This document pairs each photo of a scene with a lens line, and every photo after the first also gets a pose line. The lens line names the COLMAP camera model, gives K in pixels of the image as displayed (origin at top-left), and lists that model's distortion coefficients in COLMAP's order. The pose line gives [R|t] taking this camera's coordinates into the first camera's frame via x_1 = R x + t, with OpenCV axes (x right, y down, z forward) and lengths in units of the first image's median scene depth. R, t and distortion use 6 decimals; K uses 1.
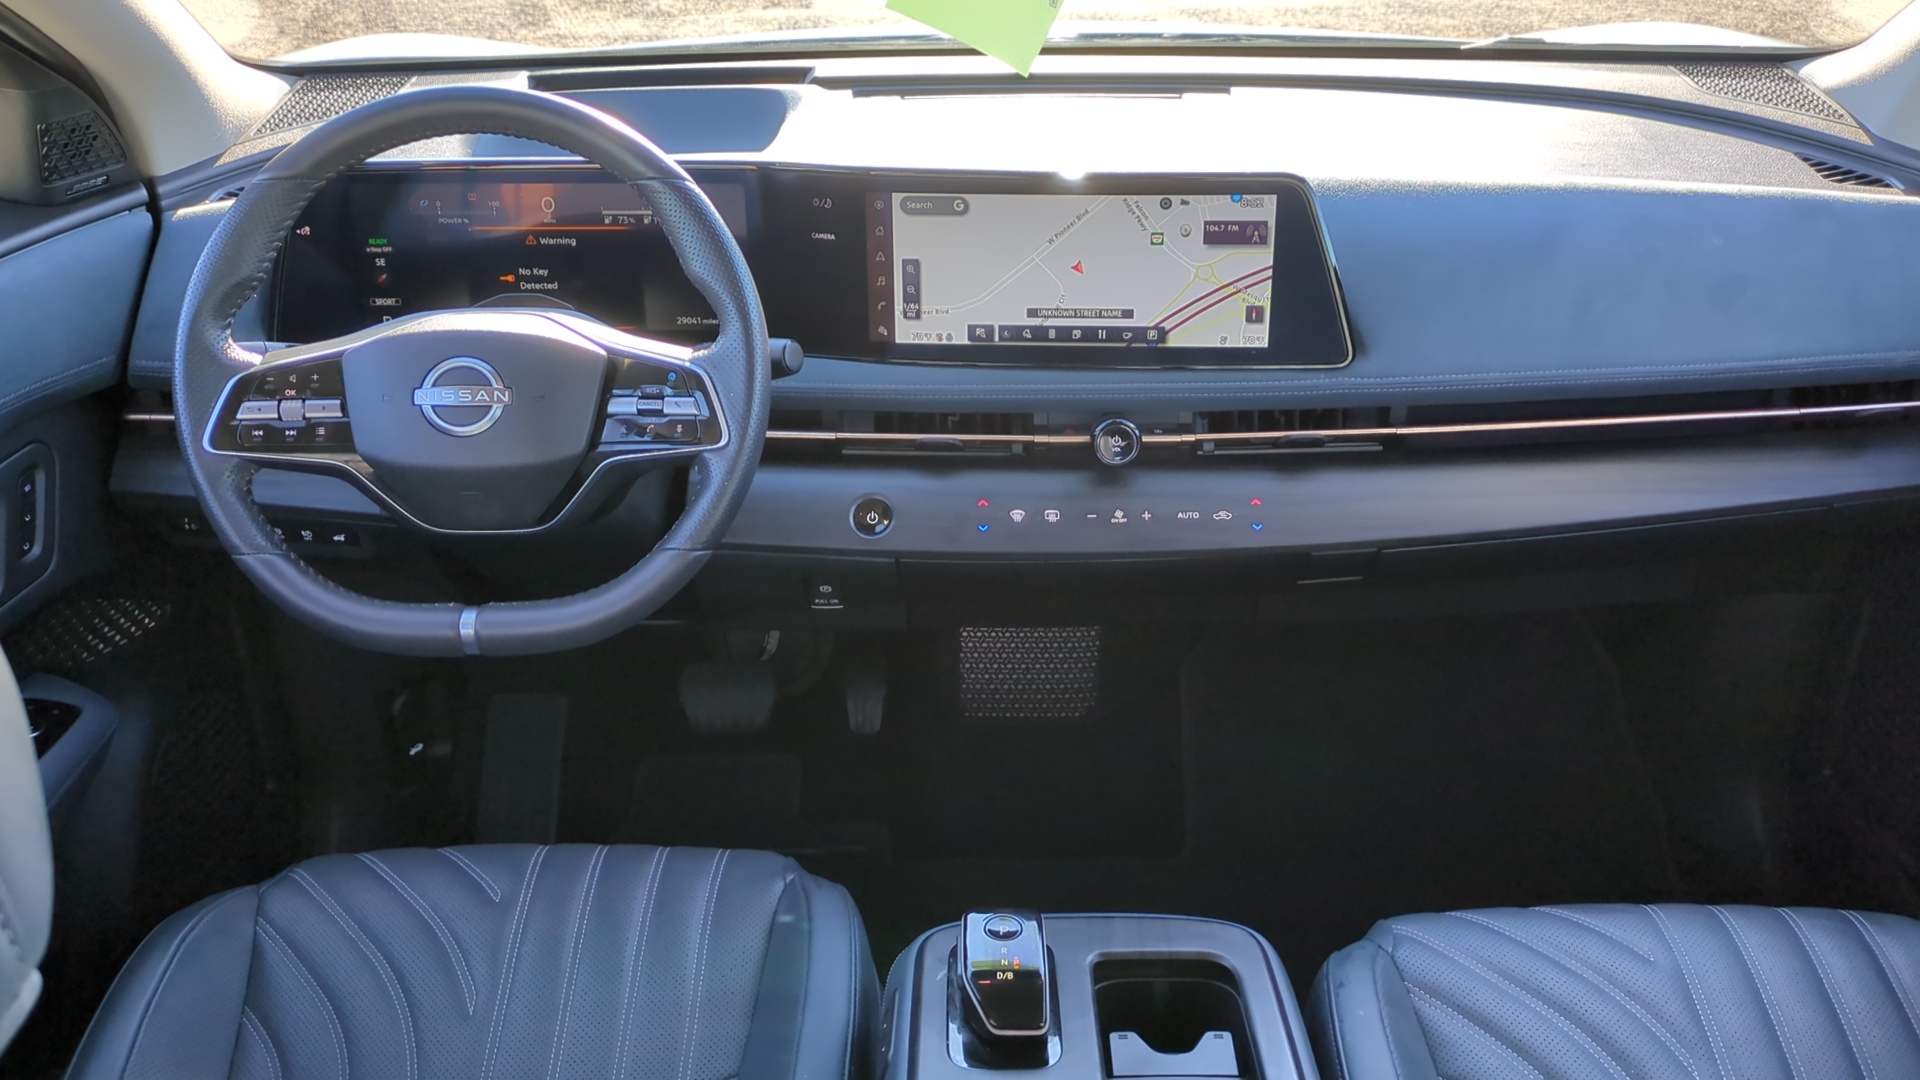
lens RADIAL K [[1692.3, 0, 974.8], [0, 1692.3, 531.7], [0, 0, 1]] dist [0.069756, -0.058595]
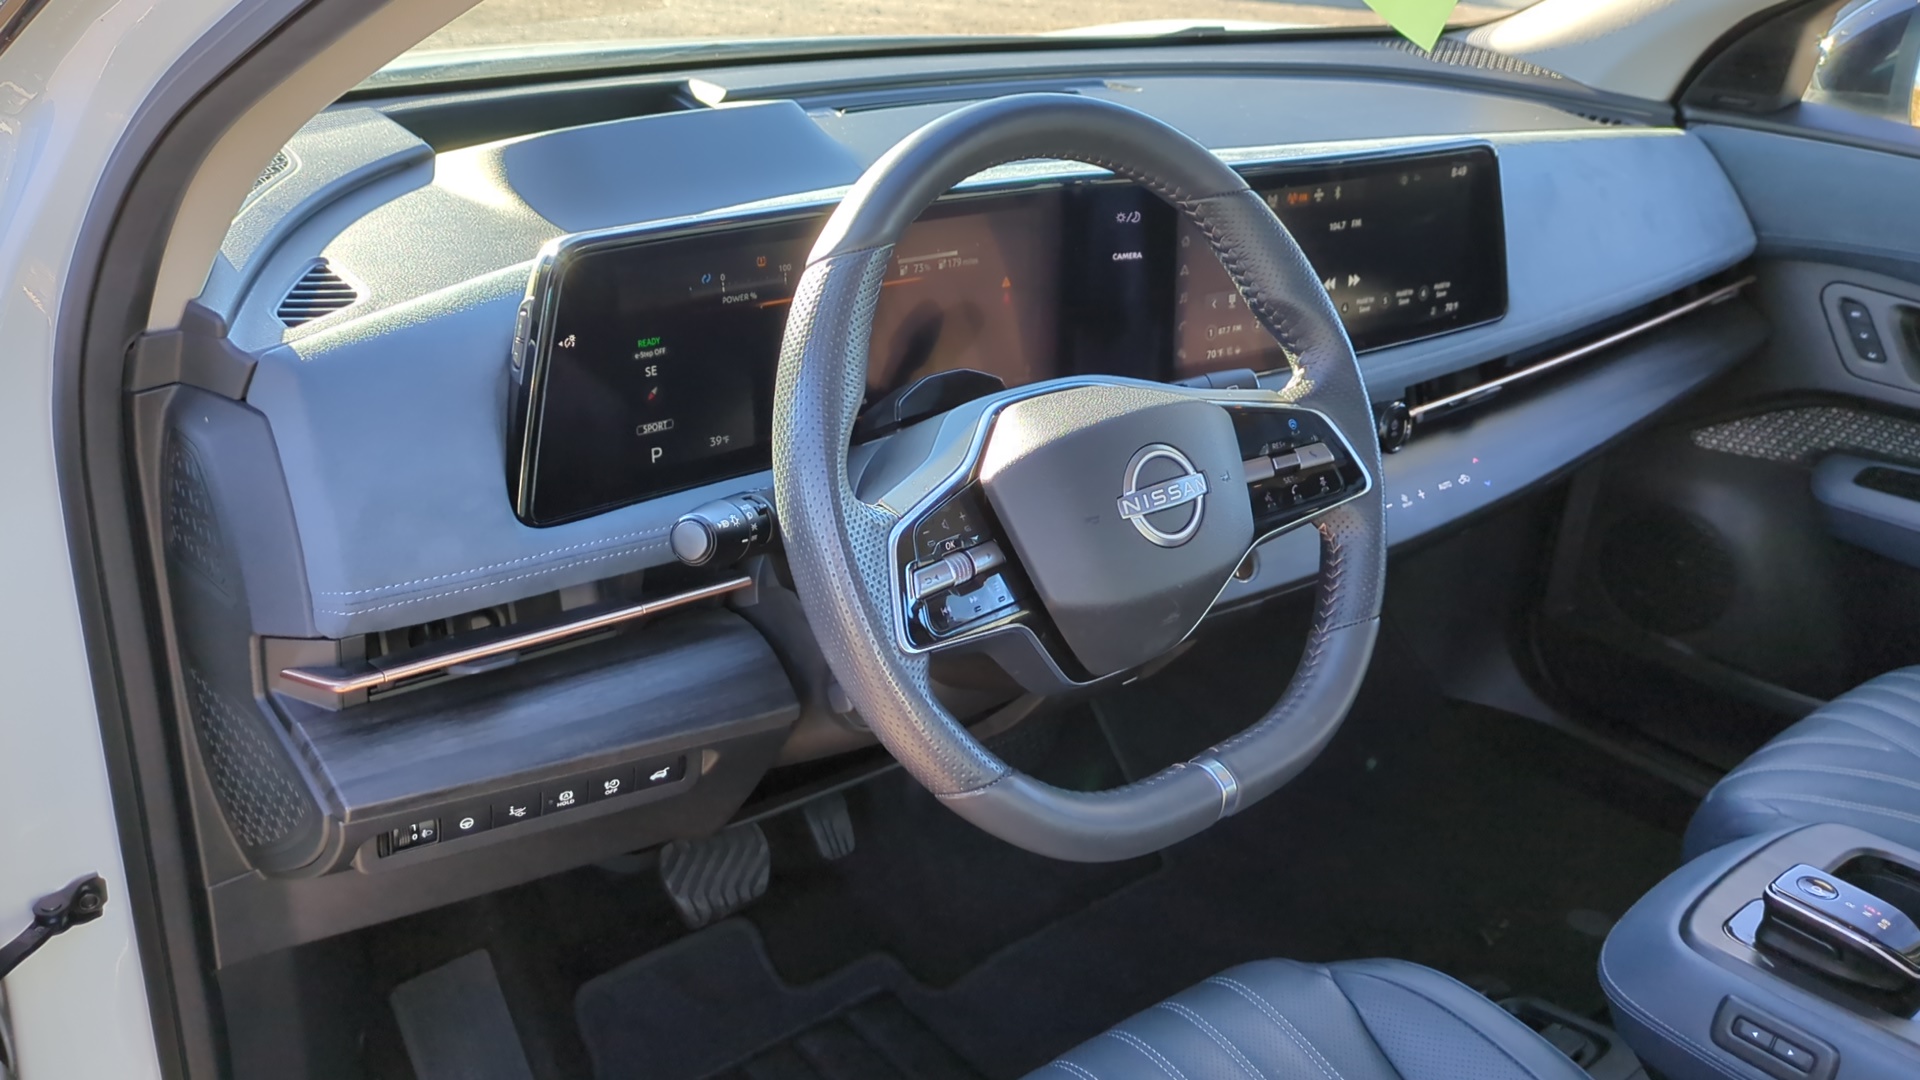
lens RADIAL K [[1692.3, 0, 987.6], [0, 1692.3, 531.6], [0, 0, 1]] dist [0.069756, -0.058595]
pose [[0.743871, -0.217570, 0.631917, -0.707317], [0.226720, 0.971608, 0.067639, -0.111475], [-0.628692, 0.092954, 0.772079, 0.389138]]
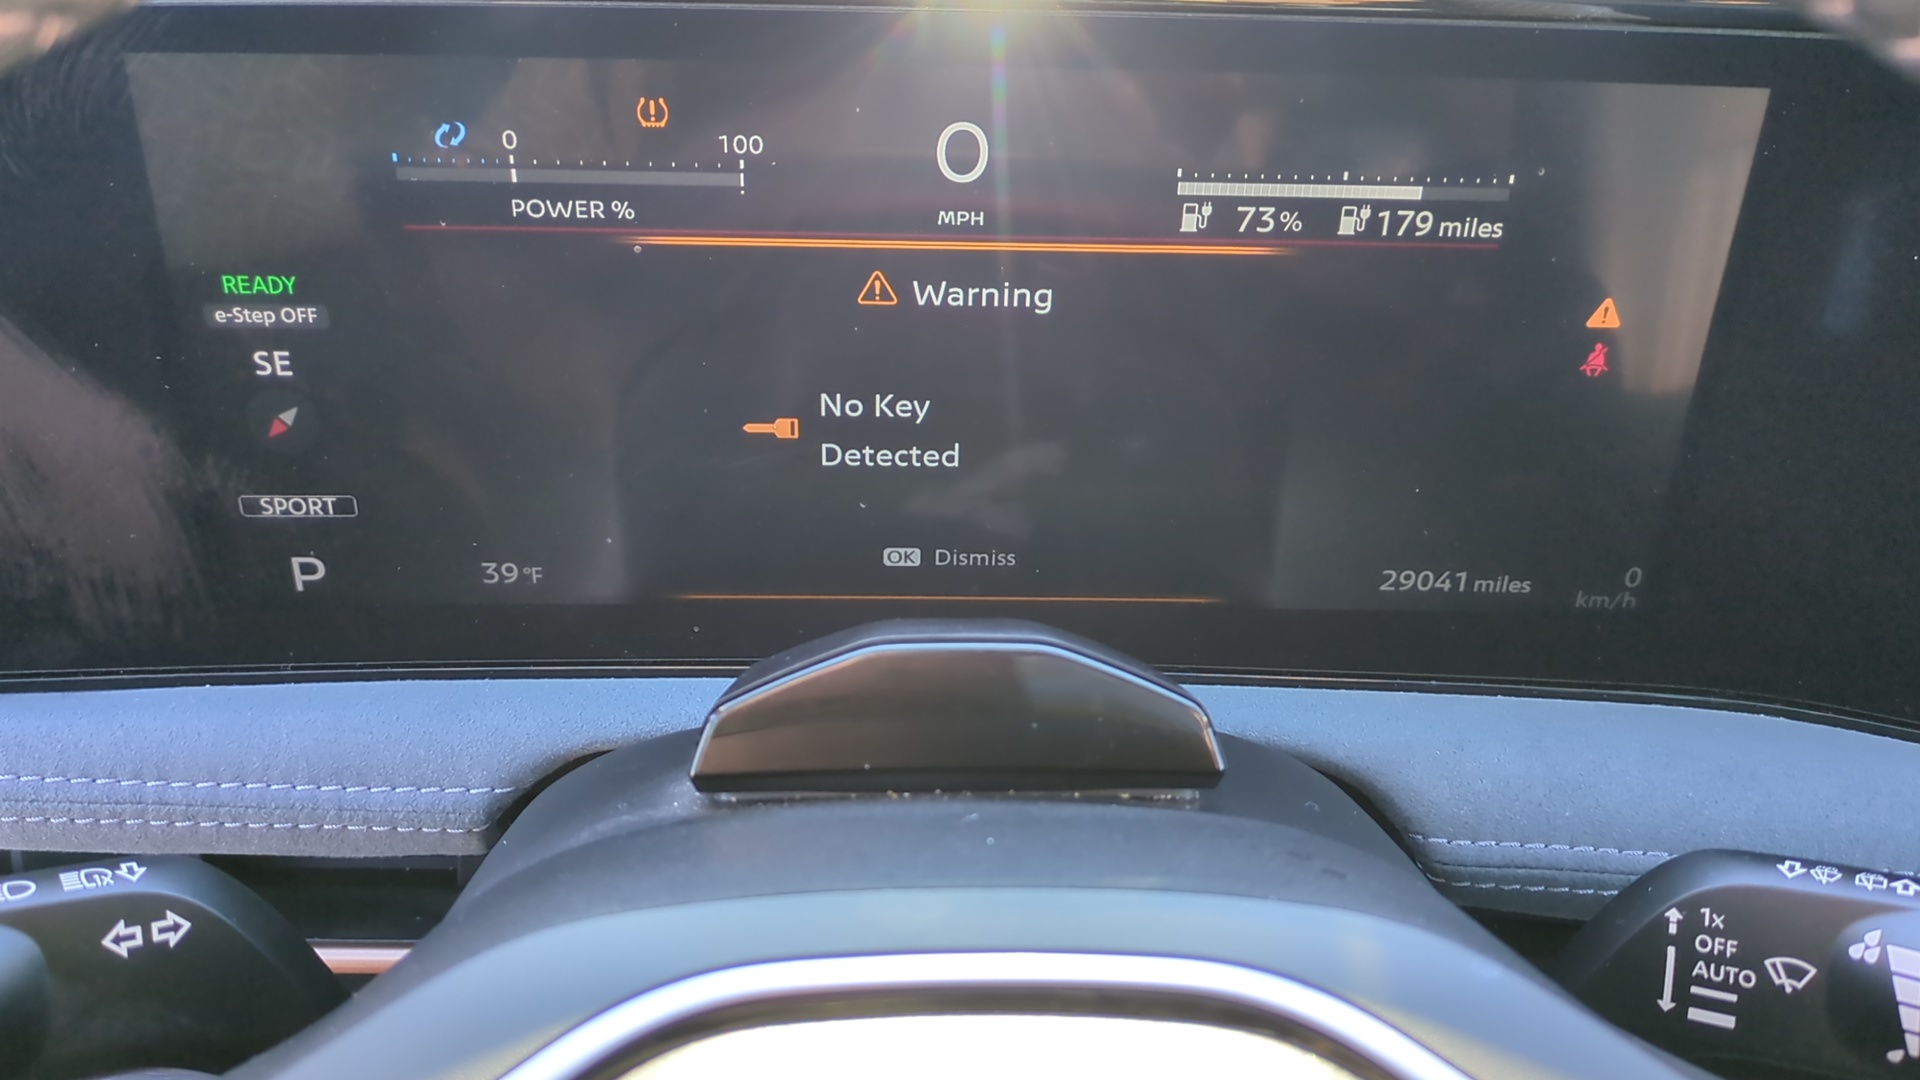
lens RADIAL K [[1692.3, 0, 955.7], [0, 1692.3, 545.8], [0, 0, 1]] dist [0.069756, -0.058595]
pose [[0.998671, 0.013859, 0.049636, -0.263503], [-0.021217, 0.988317, 0.150929, -0.173641], [-0.046964, -0.151782, 0.987298, 0.753519]]
